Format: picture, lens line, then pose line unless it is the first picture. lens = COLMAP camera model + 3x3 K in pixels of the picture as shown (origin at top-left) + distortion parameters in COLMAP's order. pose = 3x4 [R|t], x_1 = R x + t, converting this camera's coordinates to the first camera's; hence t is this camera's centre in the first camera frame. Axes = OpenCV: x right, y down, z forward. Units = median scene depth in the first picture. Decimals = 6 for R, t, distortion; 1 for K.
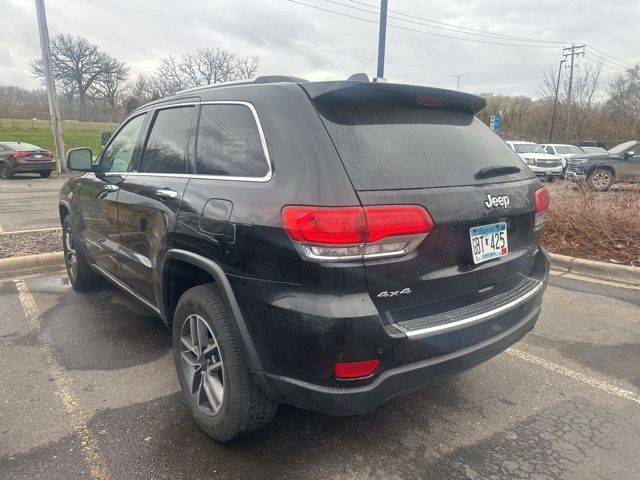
lens RADIAL K [[454.4, 0, 321.8], [0, 454.4, 239.3], [0, 0, 1]] dist [0.006779, -0.006290]
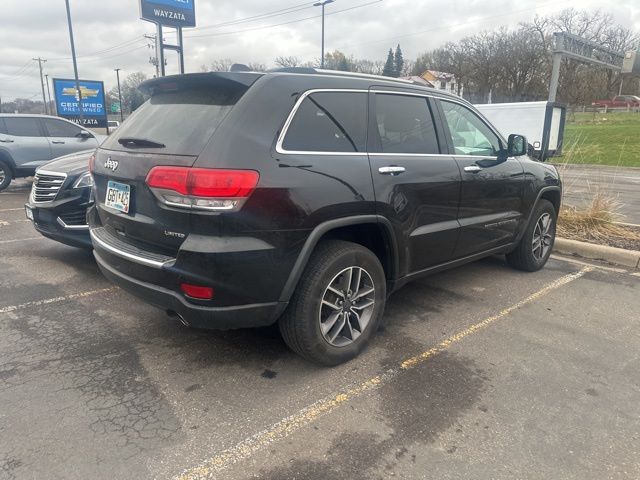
lens RADIAL K [[449.3, 0, 322.7], [0, 449.3, 247.3], [0, 0, 1]] dist [0.029770, -0.036082]
pose [[0.075717, 0.238568, -0.968170, 1.465387], [-0.211994, 0.952611, 0.218155, -0.224787], [0.974333, 0.188728, 0.122704, 1.243540]]
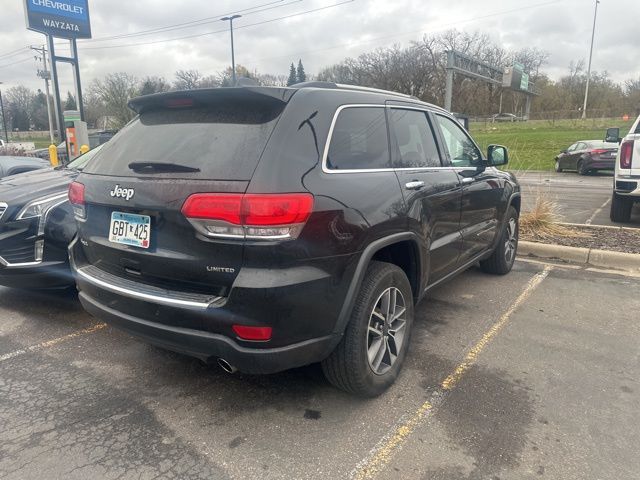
lens RADIAL K [[452.1, 0, 321.7], [0, 452.1, 240.7], [0, 0, 1]] dist [0.008143, -0.008512]
pose [[0.272820, 0.187394, -0.943638, 1.337839], [-0.179564, 0.973529, 0.141415, -0.179444], [0.945159, 0.130863, 0.299247, 0.964008]]
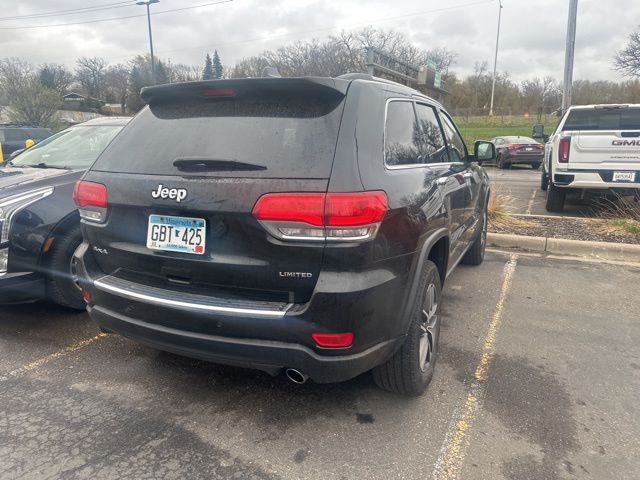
lens RADIAL K [[452.0, 0, 321.5], [0, 452.0, 242.6], [0, 0, 1]] dist [0.032066, -0.040045]
pose [[0.435662, 0.189452, -0.879947, 1.199928], [-0.170402, 0.977280, 0.126041, -0.134154], [0.883833, 0.095033, 0.458047, 0.714674]]
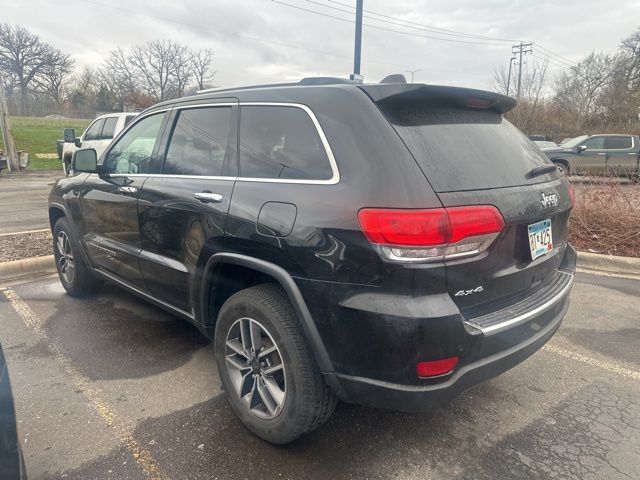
lens RADIAL K [[454.4, 0, 320.0], [0, 454.4, 240.0], [0, 0, 1]] dist [0.006150, -0.005199]
pose [[0.995762, -0.023911, 0.088809, -0.198794], [0.022817, 0.999651, 0.013307, -0.014606], [-0.089096, -0.011224, 0.995960, 0.001663]]
